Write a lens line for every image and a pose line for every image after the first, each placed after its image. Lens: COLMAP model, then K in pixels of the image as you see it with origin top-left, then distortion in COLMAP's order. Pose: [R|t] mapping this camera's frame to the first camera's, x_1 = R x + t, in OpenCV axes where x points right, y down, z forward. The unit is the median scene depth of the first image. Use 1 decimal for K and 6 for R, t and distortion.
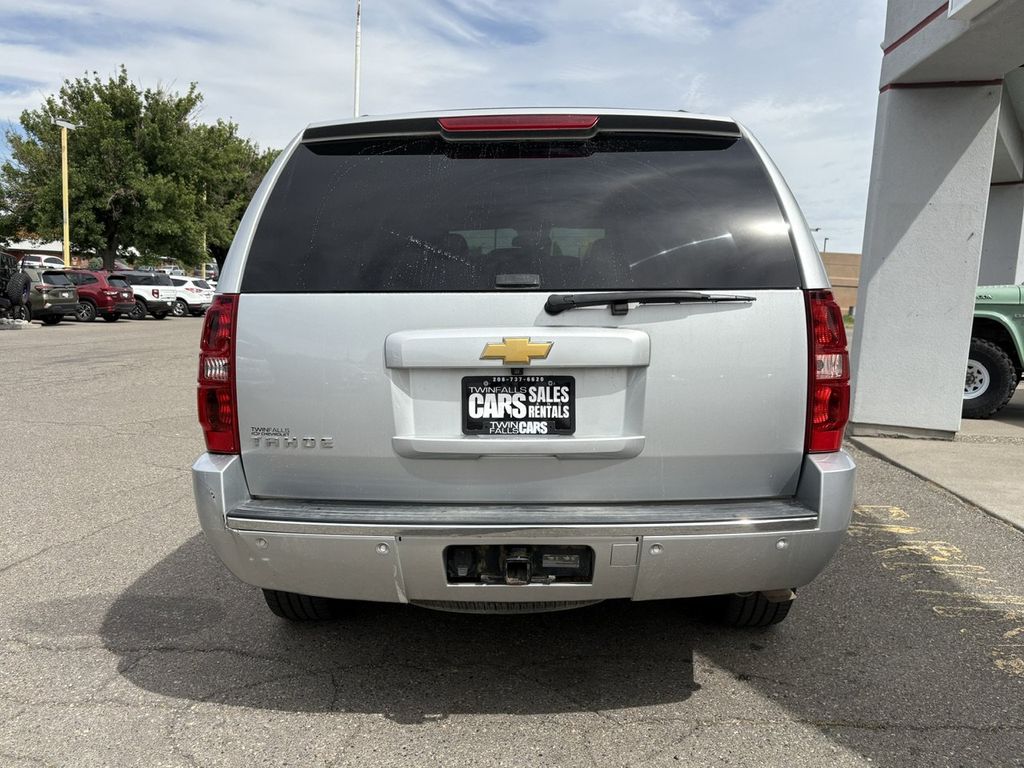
lens RADIAL K [[838.3, 0, 512.0], [0, 838.3, 384.0], [0, 0, 1]] dist [0.019650, -0.008229]
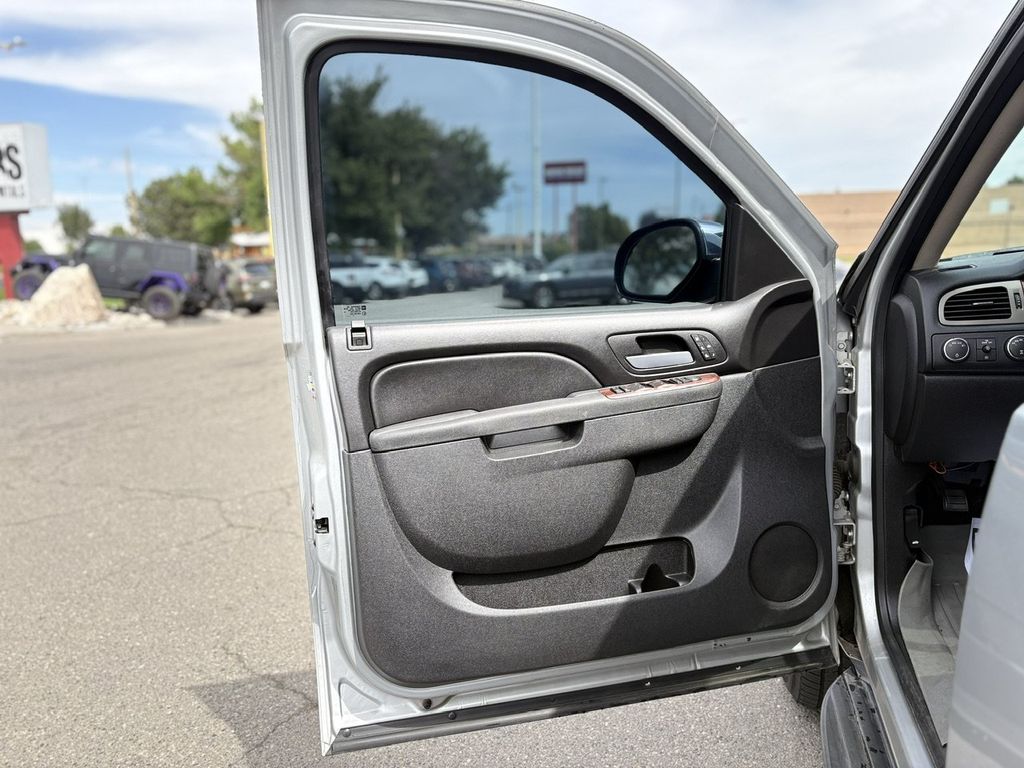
lens RADIAL K [[781.8, 0, 512.0], [0, 781.8, 384.0], [0, 0, 1]] dist [-0.003209, -0.001696]
pose [[0.974986, -0.028057, -0.220486, -0.032041], [0.038952, 0.998217, 0.045221, -0.013942], [0.218824, -0.052678, 0.974341, 0.115663]]
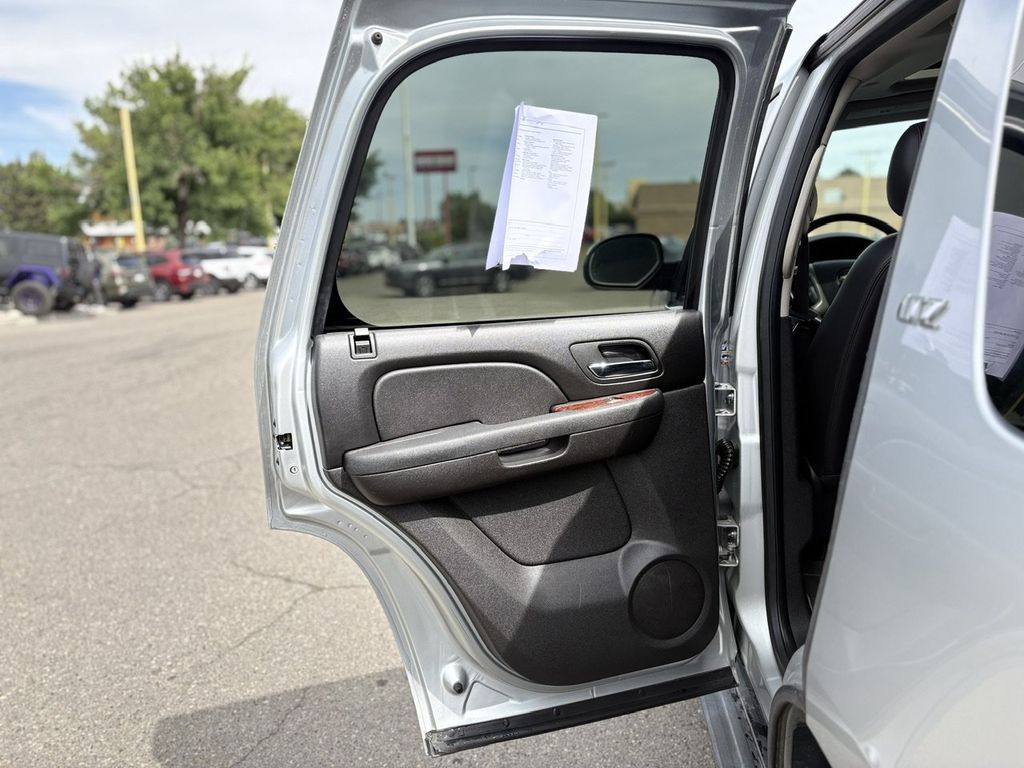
lens RADIAL K [[781.8, 0, 512.0], [0, 781.8, 384.0], [0, 0, 1]] dist [-0.003209, -0.001696]
pose [[0.996107, -0.060654, -0.063966, -0.034494], [0.065055, 0.995485, 0.069116, -0.012809], [0.059485, -0.073008, 0.995556, 0.082718]]
